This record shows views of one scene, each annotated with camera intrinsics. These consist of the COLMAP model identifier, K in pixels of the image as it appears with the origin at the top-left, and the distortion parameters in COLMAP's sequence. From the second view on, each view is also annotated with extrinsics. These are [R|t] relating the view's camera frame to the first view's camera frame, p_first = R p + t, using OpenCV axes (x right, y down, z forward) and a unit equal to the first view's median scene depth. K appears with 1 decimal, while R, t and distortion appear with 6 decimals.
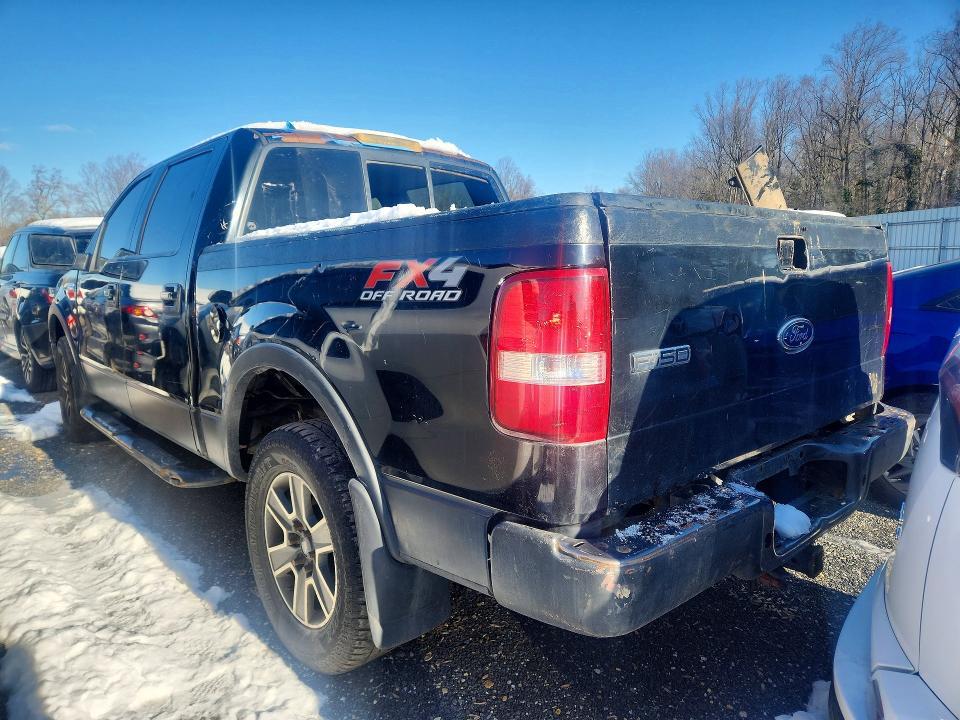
lens RADIAL K [[689.9, 0, 480.0], [0, 689.9, 360.0], [0, 0, 1]] dist [0.010744, -0.001381]
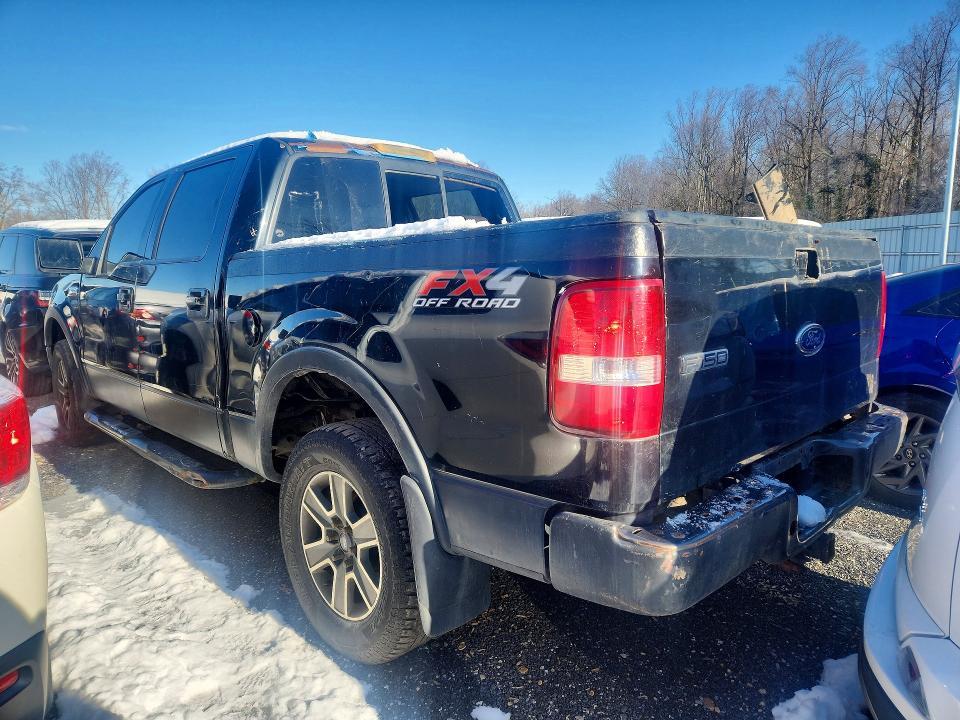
lens RADIAL K [[691.7, 0, 480.0], [0, 691.7, 360.0], [0, 0, 1]] dist [0.017594, 0.001464]
pose [[0.998664, -0.002124, 0.051635, -0.101735], [0.002324, 0.999990, -0.003814, -0.000479], [-0.051626, 0.003929, 0.998659, -0.054000]]
